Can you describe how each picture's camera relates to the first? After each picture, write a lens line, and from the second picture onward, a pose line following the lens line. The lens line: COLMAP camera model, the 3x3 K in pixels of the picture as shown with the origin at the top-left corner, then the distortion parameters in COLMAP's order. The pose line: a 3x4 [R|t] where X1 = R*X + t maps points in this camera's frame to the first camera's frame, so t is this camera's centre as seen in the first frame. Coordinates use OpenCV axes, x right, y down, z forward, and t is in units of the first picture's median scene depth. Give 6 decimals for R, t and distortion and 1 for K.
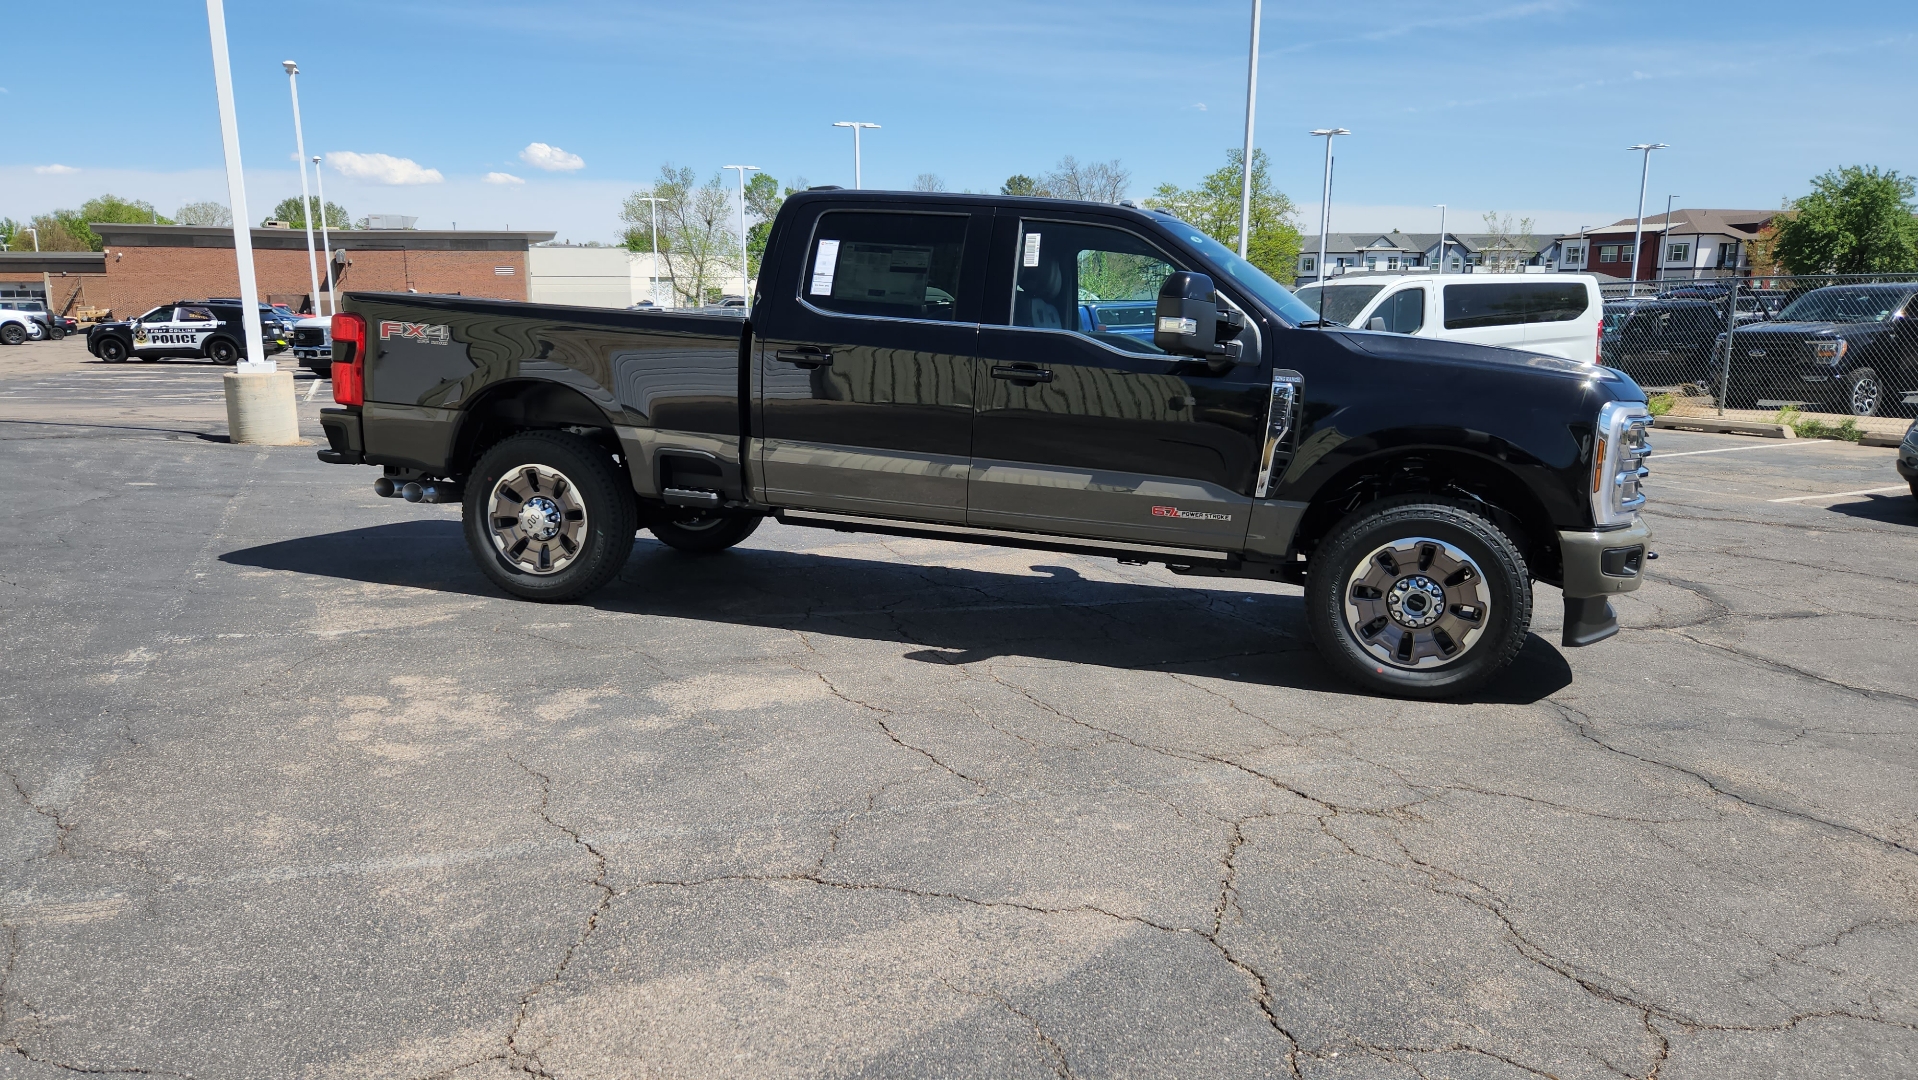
lens RADIAL K [[1297.9, 0, 947.3], [0, 1297.9, 537.6], [0, 0, 1]] dist [0.074822, -0.068907]
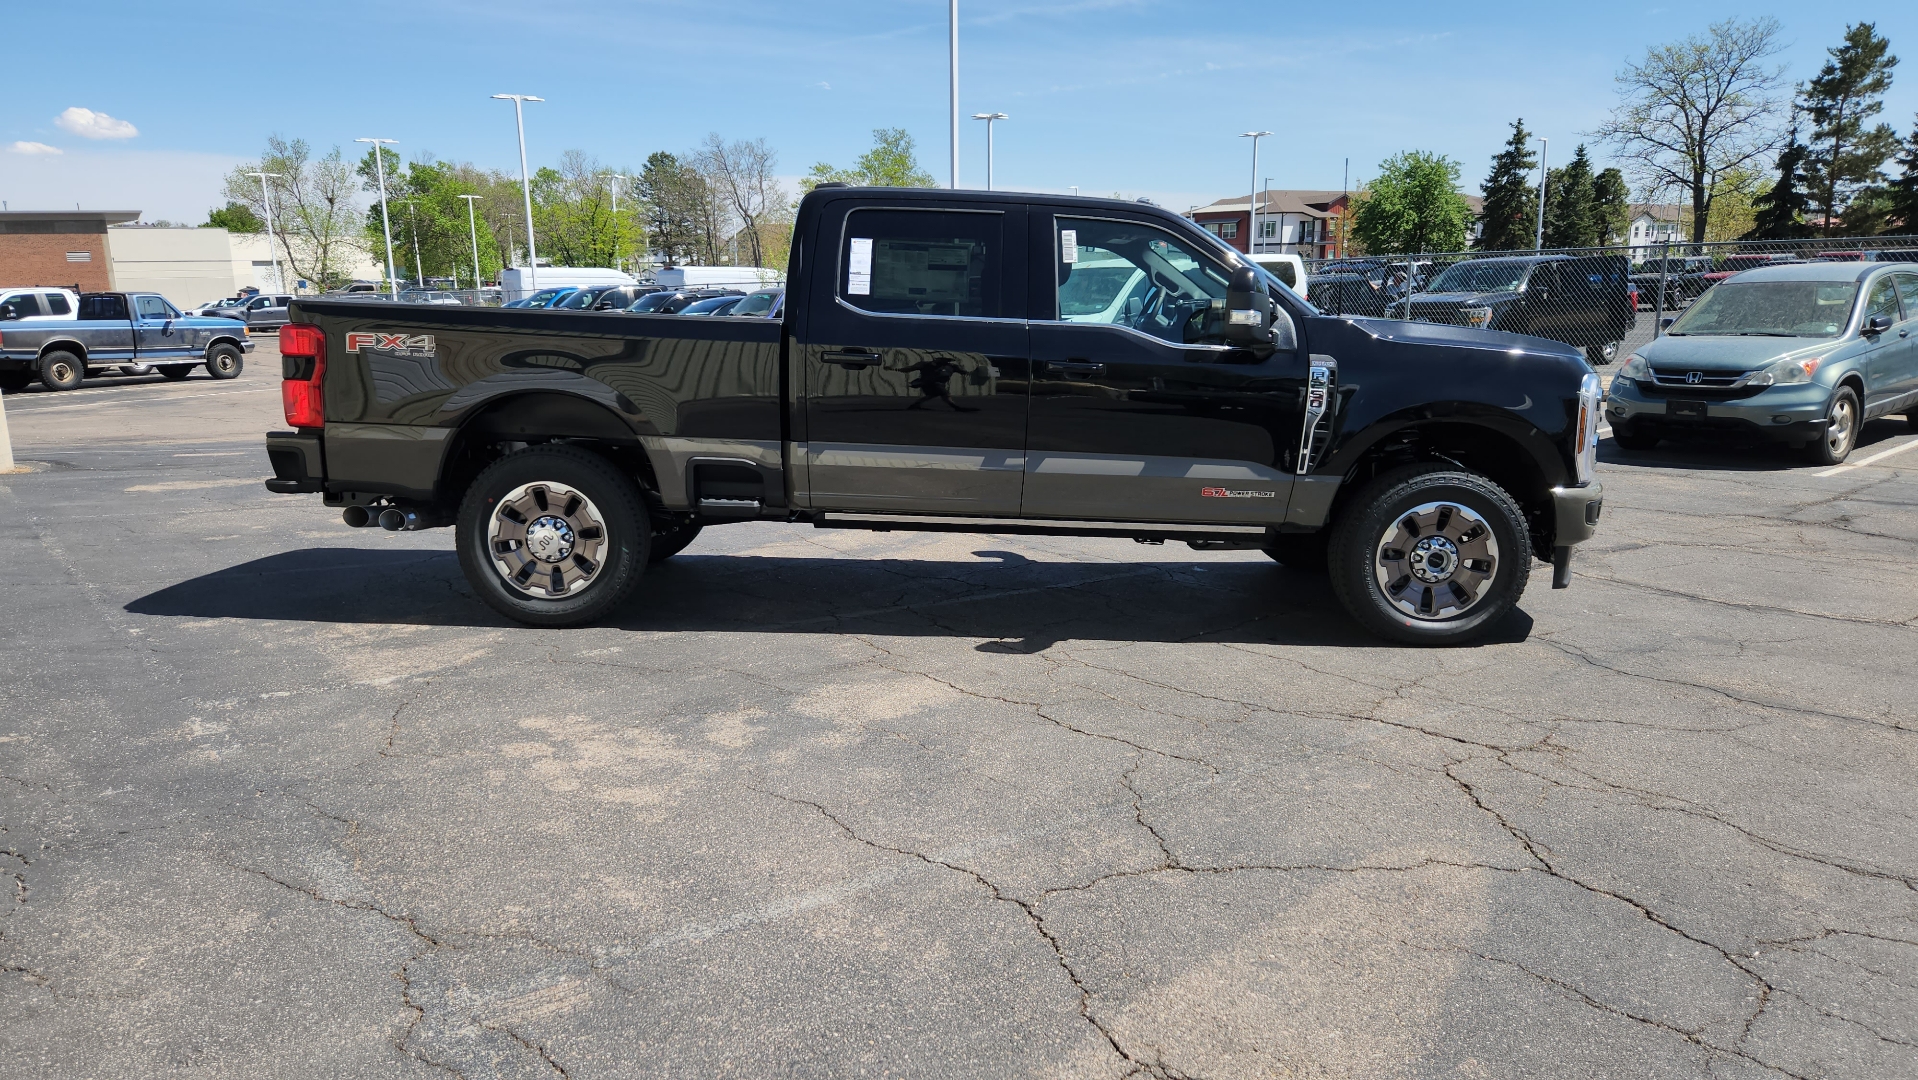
lens RADIAL K [[1293.7, 0, 936.9], [0, 1293.7, 550.1], [0, 0, 1]] dist [0.066138, -0.053126]
pose [[0.964221, -0.071442, 0.255293, -0.297842], [0.064817, 0.997308, 0.034285, -0.021891], [-0.257055, -0.016511, 0.966256, 0.027620]]
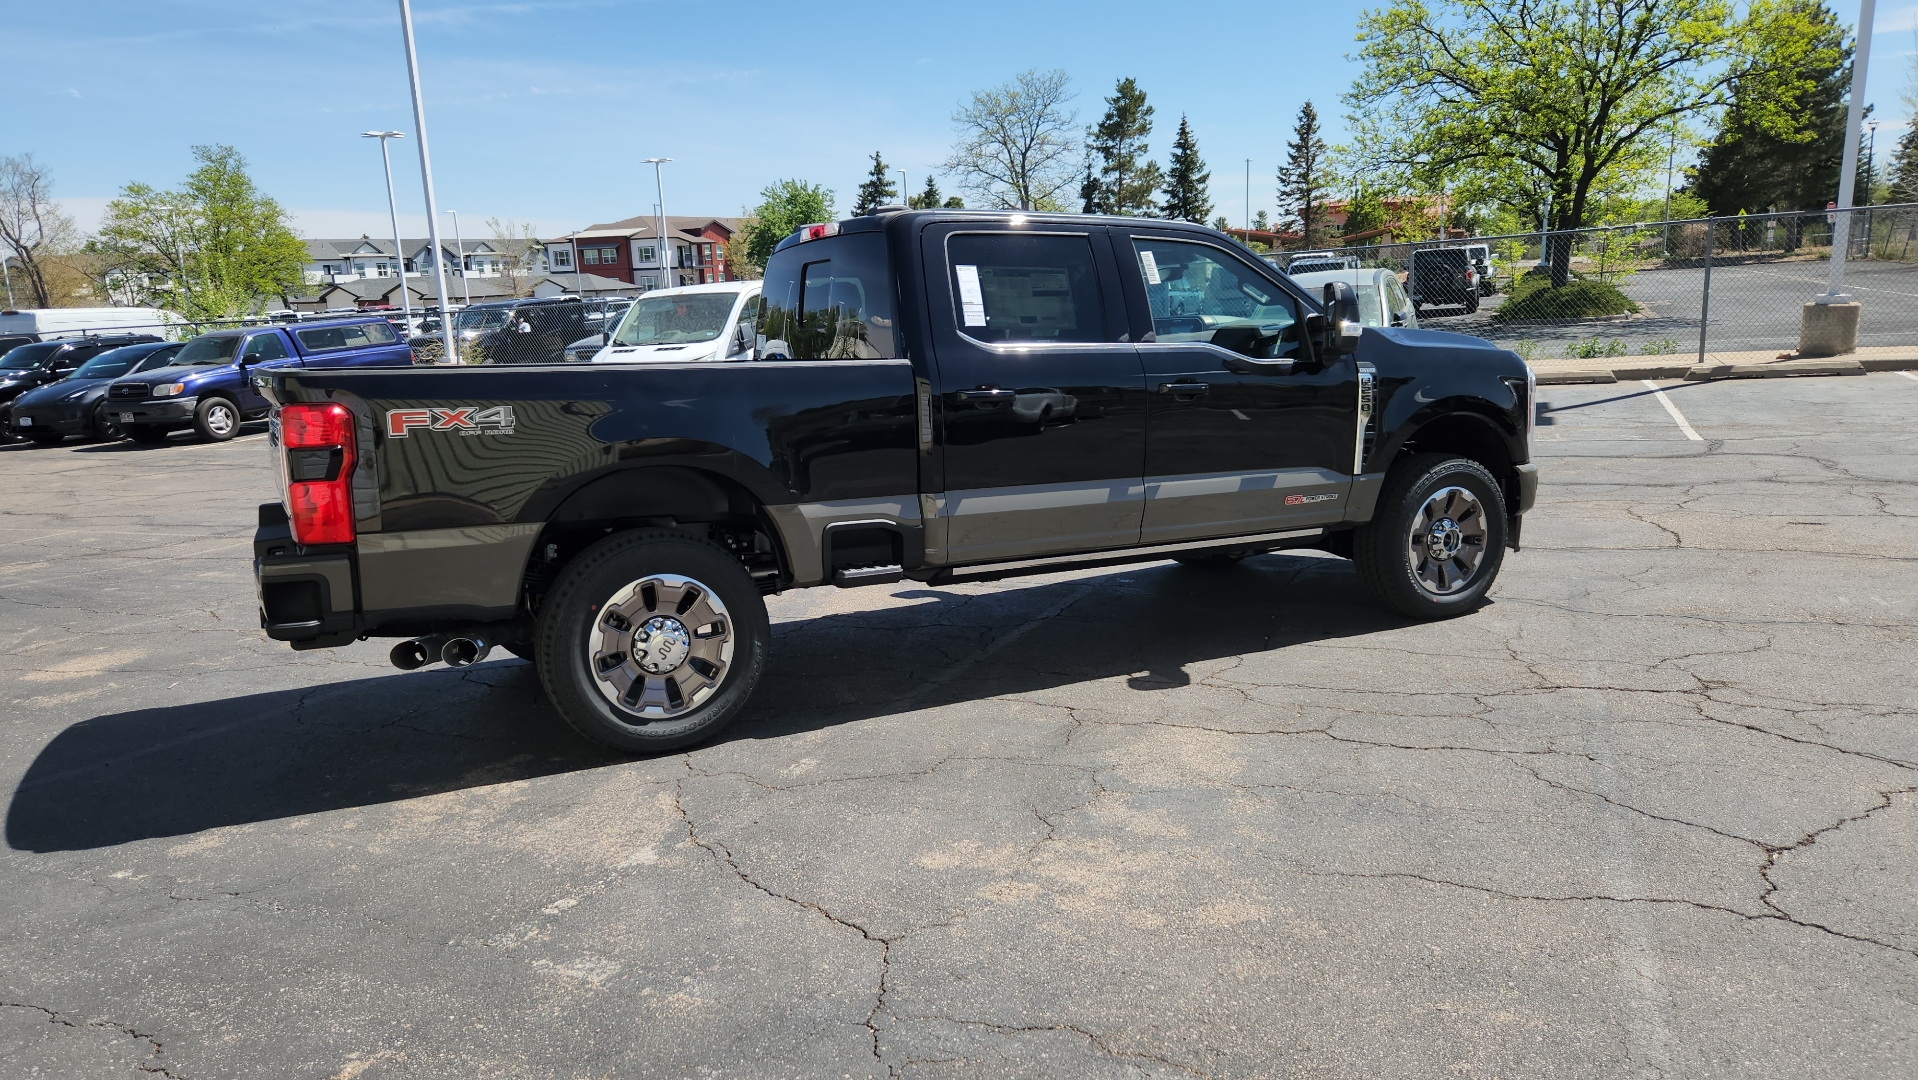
lens RADIAL K [[1286.5, 0, 928.8], [0, 1286.5, 546.4], [0, 0, 1]] dist [0.075967, -0.066247]
pose [[0.734720, -0.176222, 0.655082, -0.716191], [0.172850, 0.982428, 0.070417, -0.102096], [-0.655980, 0.061494, 0.752269, 0.347464]]
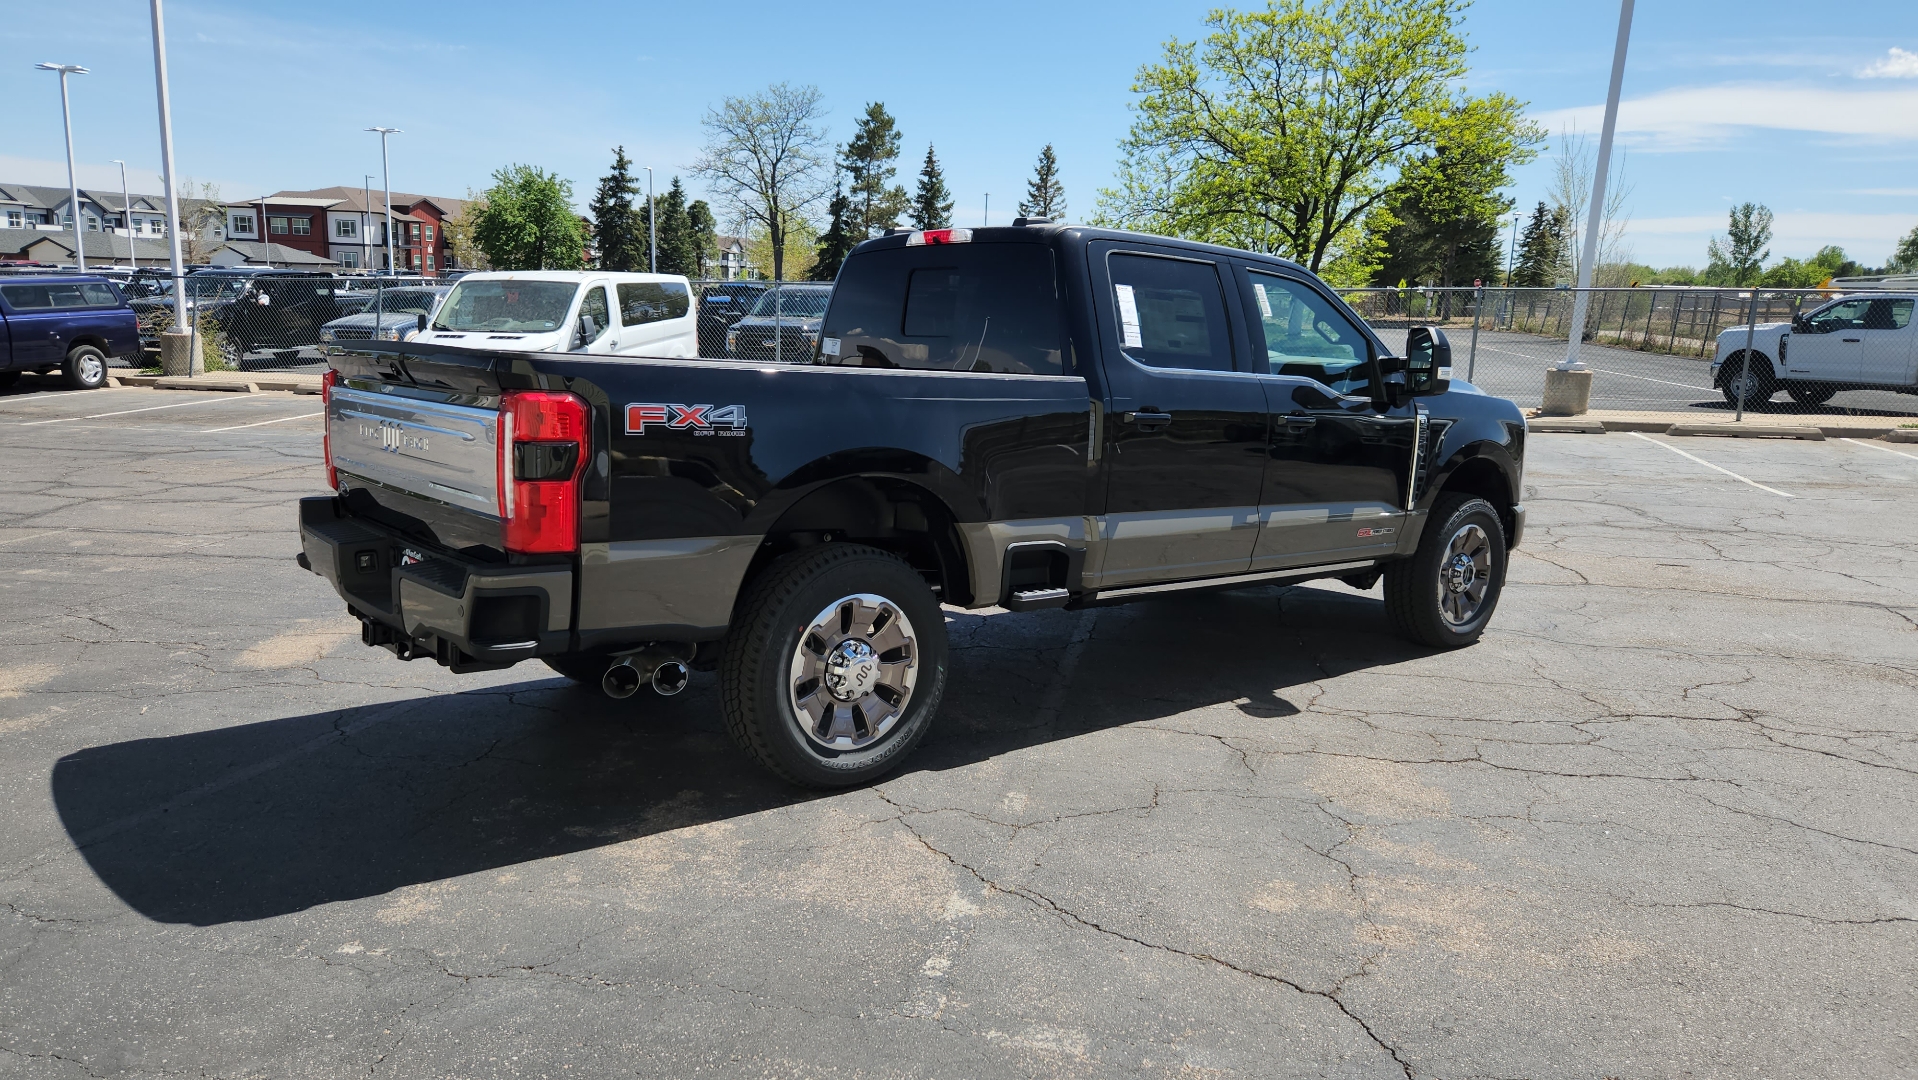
lens RADIAL K [[1285.2, 0, 942.5], [0, 1285.2, 534.0], [0, 0, 1]] dist [0.074382, -0.061204]
pose [[0.565847, -0.141370, 0.812300, -0.880234], [0.122930, 0.988645, 0.086428, -0.147935], [-0.815295, 0.050952, 0.576800, 0.588987]]
